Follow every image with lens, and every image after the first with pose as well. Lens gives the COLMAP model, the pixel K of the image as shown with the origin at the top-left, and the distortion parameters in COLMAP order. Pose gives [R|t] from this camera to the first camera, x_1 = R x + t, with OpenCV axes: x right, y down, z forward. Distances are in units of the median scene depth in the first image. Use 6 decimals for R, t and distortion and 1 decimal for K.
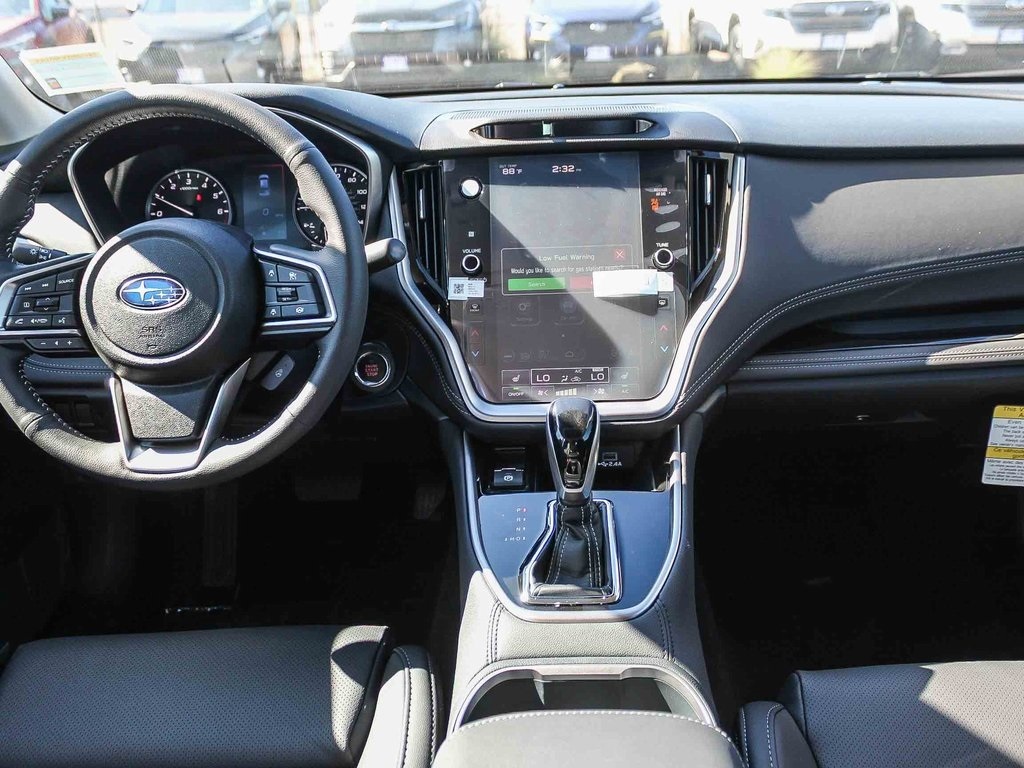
lens RADIAL K [[522.1, 0, 512.1], [0, 522.1, 326.3], [0, 0, 1]] dist [0.002094, 0.000039]
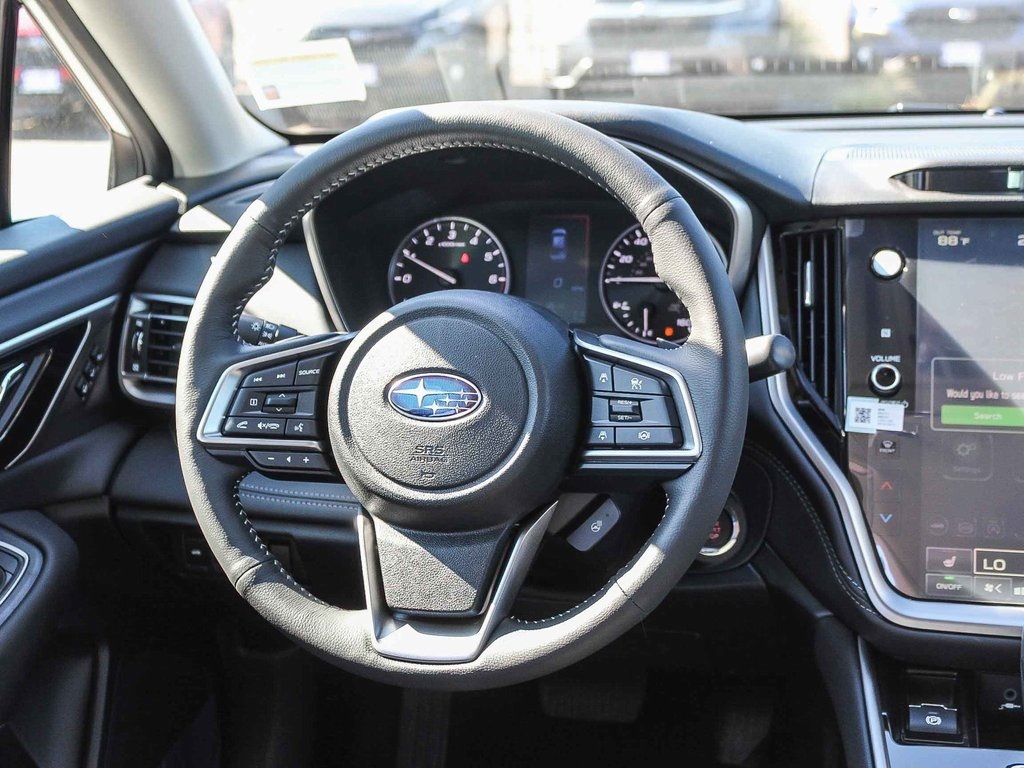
lens RADIAL K [[796.2, 0, 512.0], [0, 796.2, 384.0], [0, 0, 1]] dist [0.002236, -0.001799]
pose [[0.992986, 0.060165, -0.101776, -0.470020], [-0.066309, 0.996106, -0.058105, -0.025802], [0.097884, 0.064446, 0.993109, -0.033794]]
